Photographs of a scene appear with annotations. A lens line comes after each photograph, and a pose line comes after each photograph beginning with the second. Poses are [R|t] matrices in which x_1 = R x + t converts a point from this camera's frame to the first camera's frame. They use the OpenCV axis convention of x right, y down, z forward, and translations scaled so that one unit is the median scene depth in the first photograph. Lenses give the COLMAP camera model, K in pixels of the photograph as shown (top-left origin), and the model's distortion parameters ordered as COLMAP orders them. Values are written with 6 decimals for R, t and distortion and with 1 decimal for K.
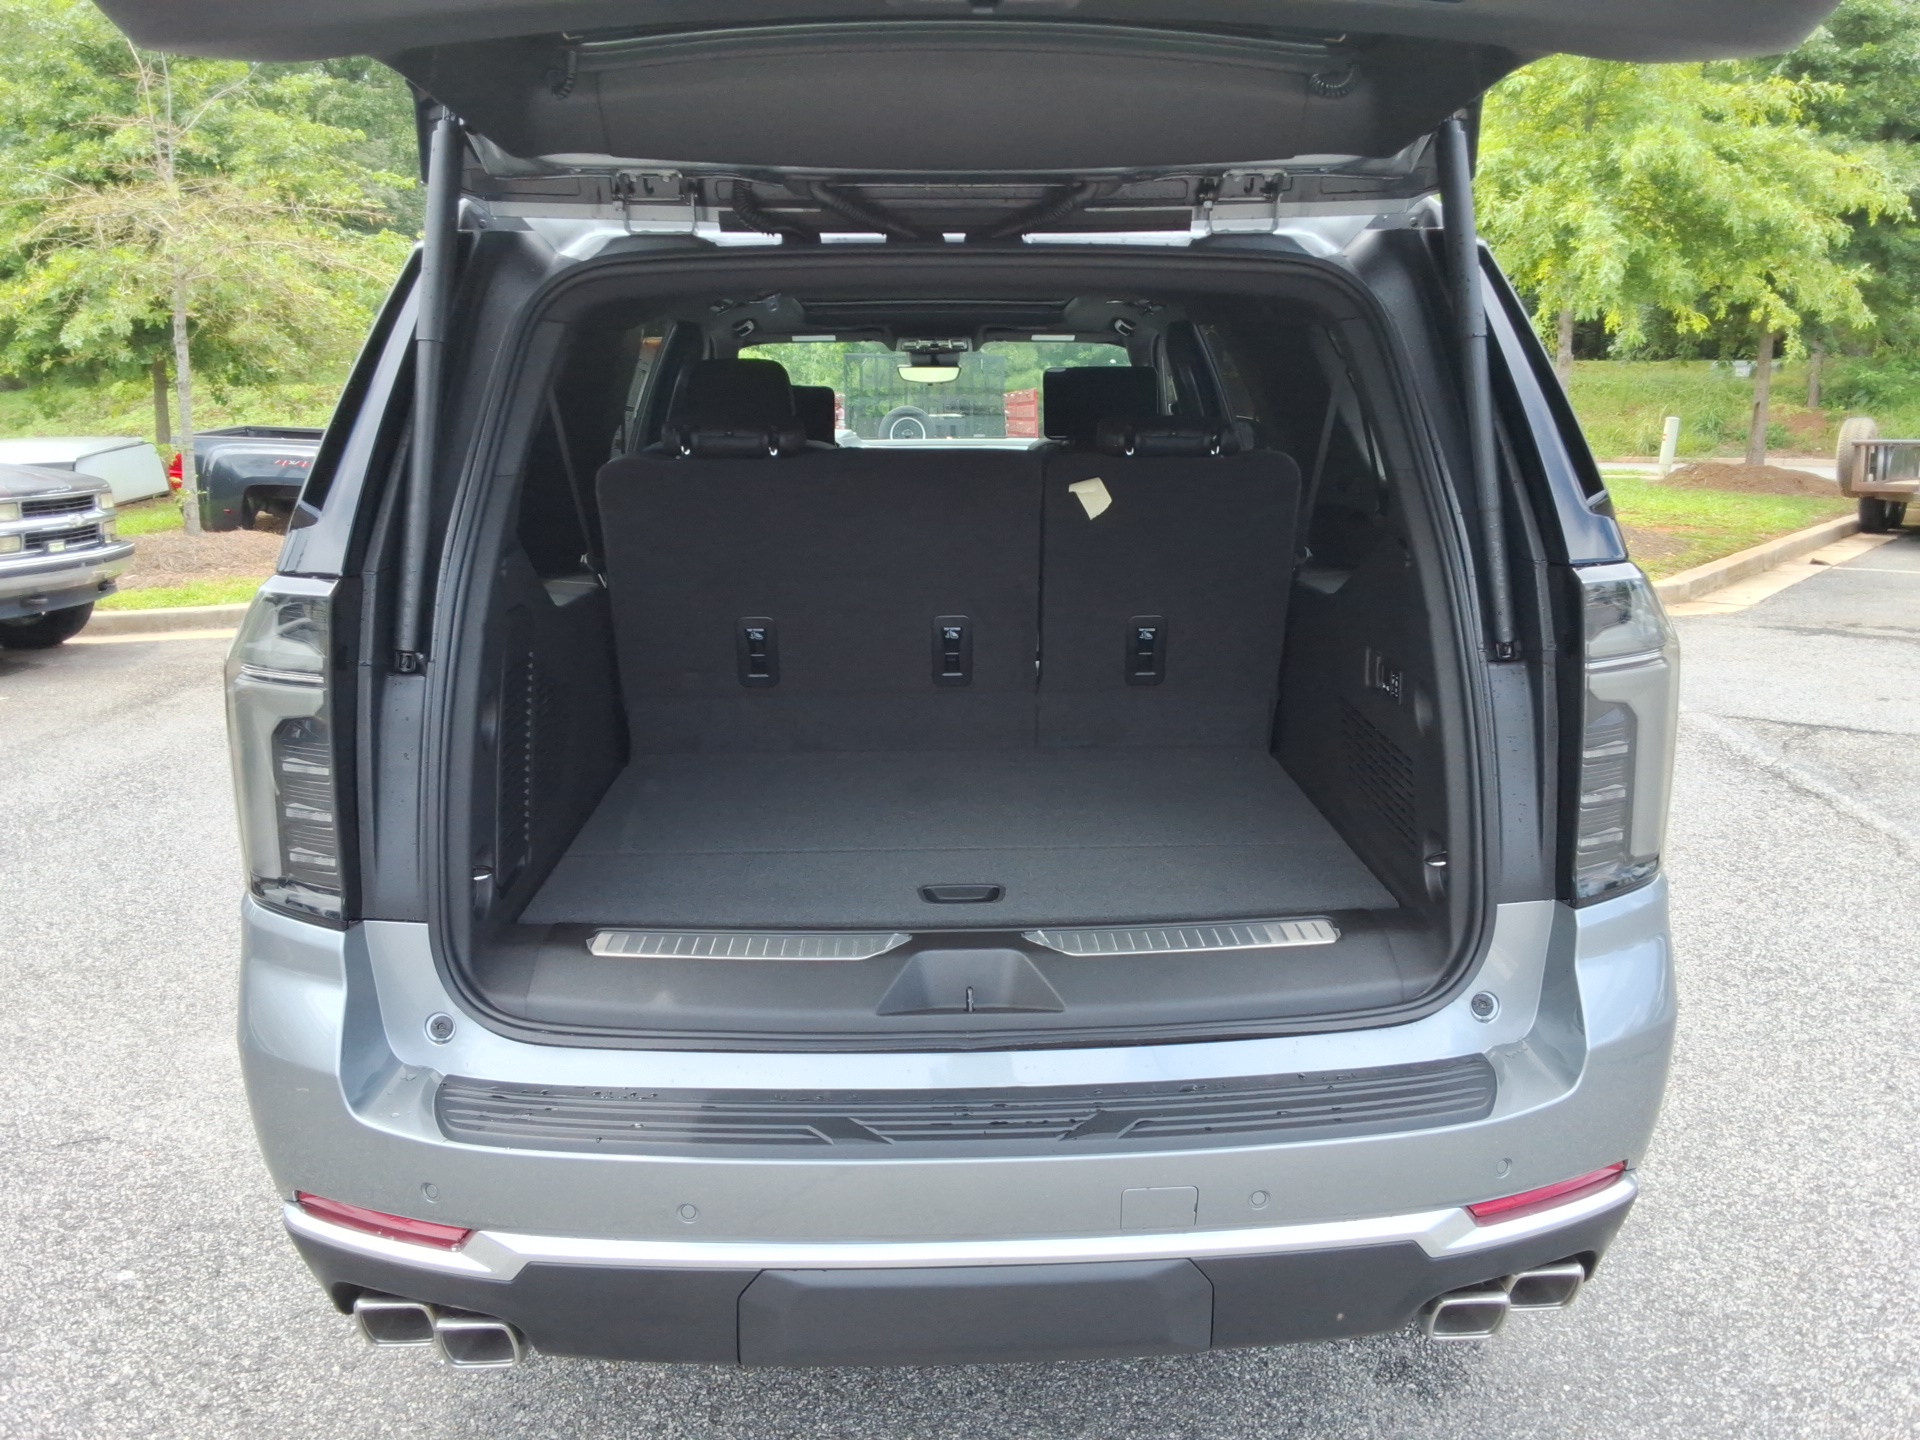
lens RADIAL K [[1568.7, 0, 1001.9], [0, 1568.7, 692.1], [0, 0, 1]] dist [0.053266, -0.089246]
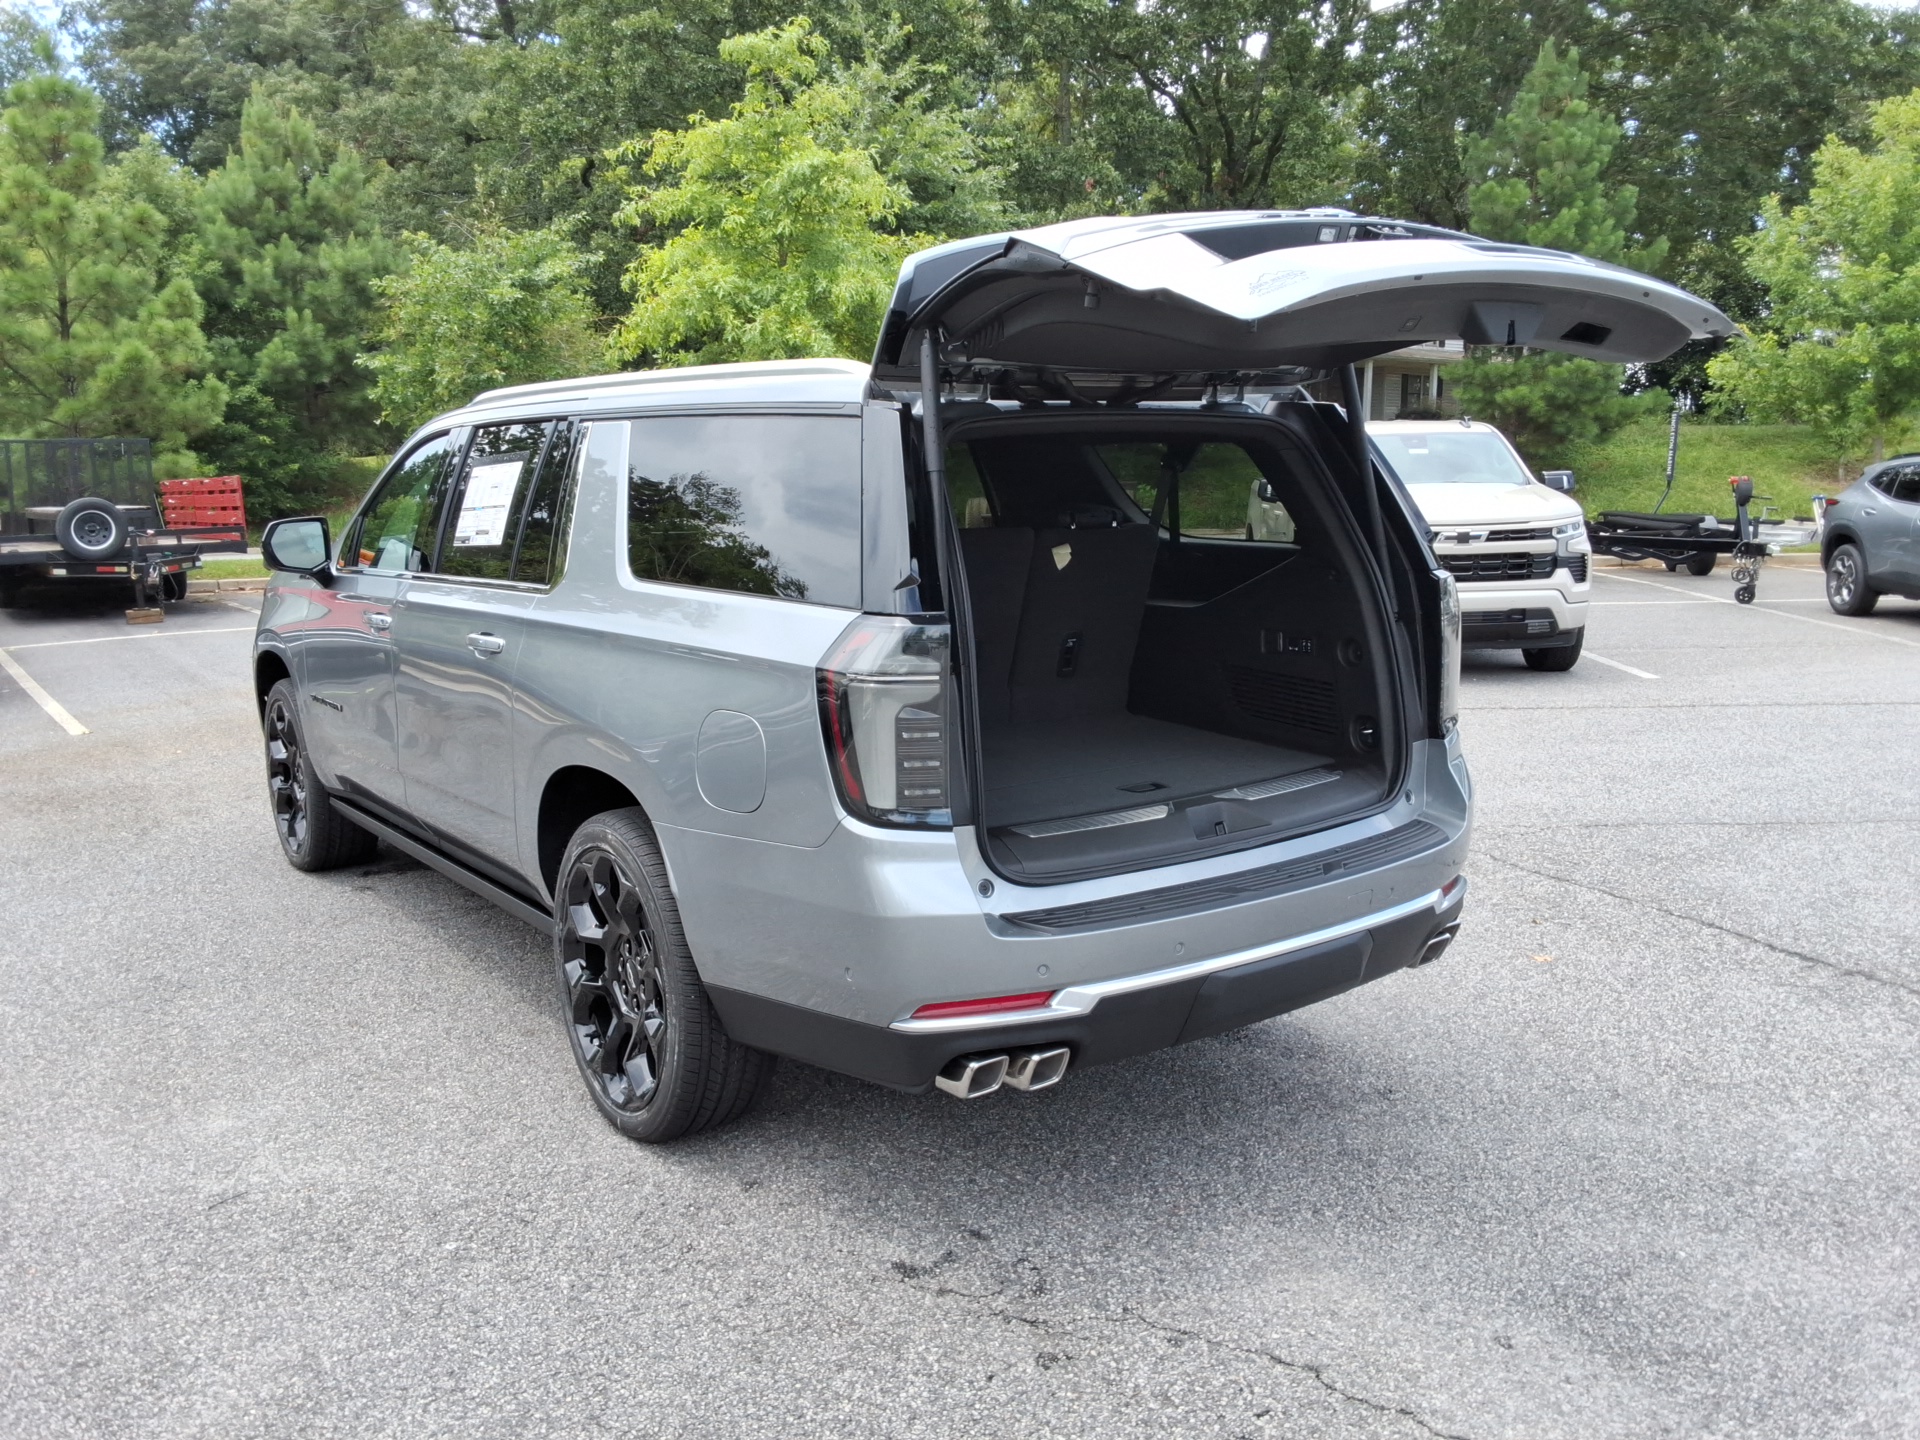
lens RADIAL K [[1549.7, 0, 972.3], [0, 1549.7, 692.5], [0, 0, 1]] dist [0.118710, -0.190036]
pose [[0.838949, -0.092107, 0.536359, -0.335273], [0.119669, 0.992673, -0.016712, 0.010473], [-0.530890, 0.078207, 0.843825, -0.100839]]
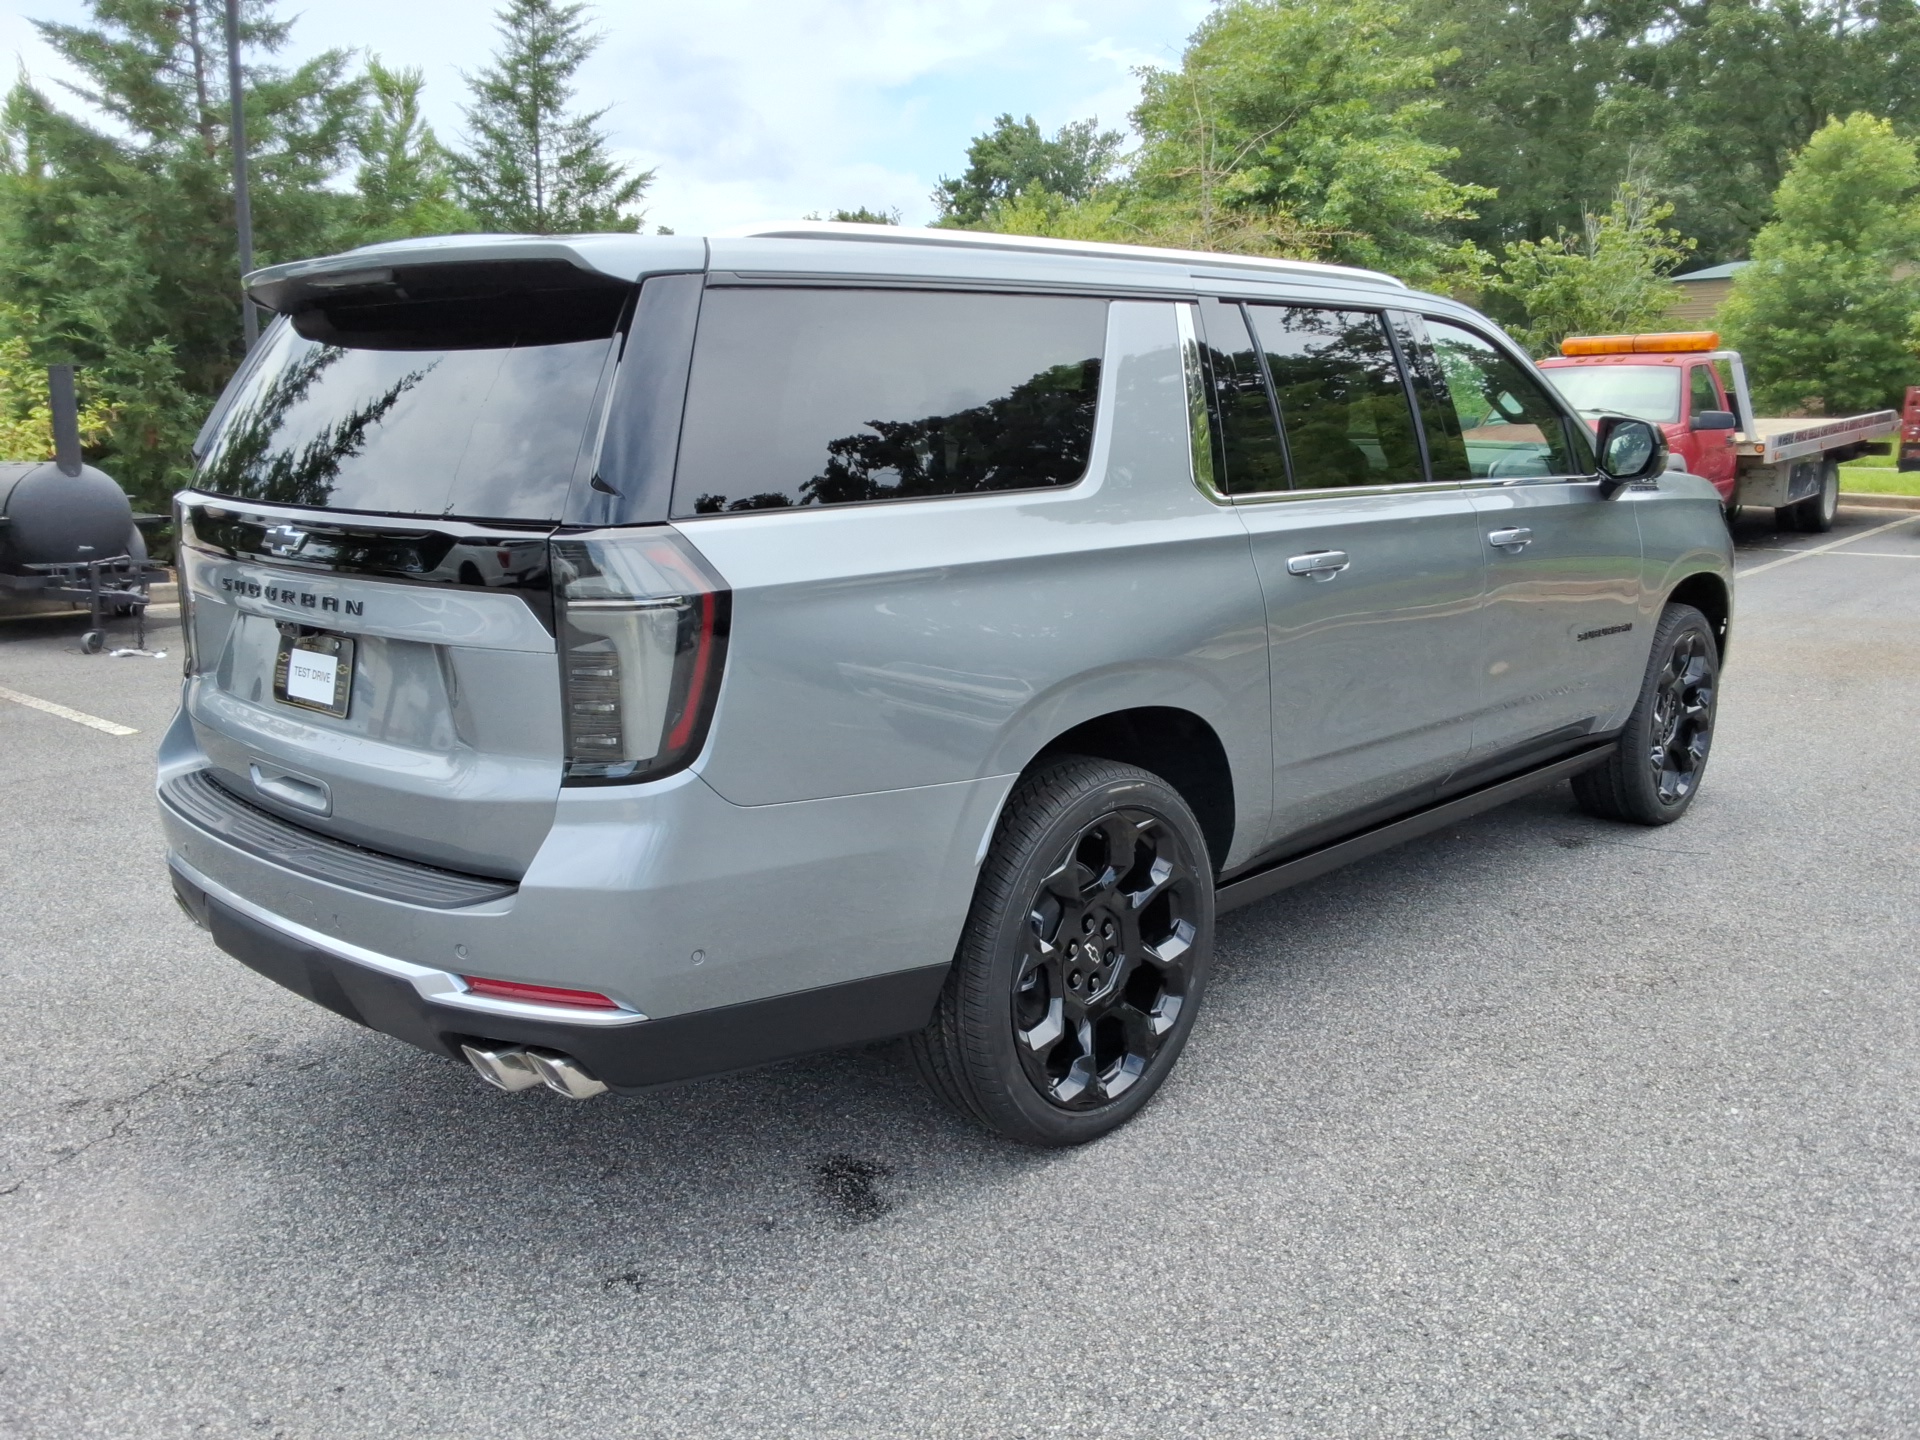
lens RADIAL K [[1547.6, 0, 1018.7], [0, 1547.6, 718.0], [0, 0, 1]] dist [0.106128, -0.148715]
pose [[0.701423, 0.145280, -0.697782, 0.422192], [-0.136032, 0.988297, 0.069024, -0.017292], [0.699643, 0.046506, 0.712977, 0.095864]]
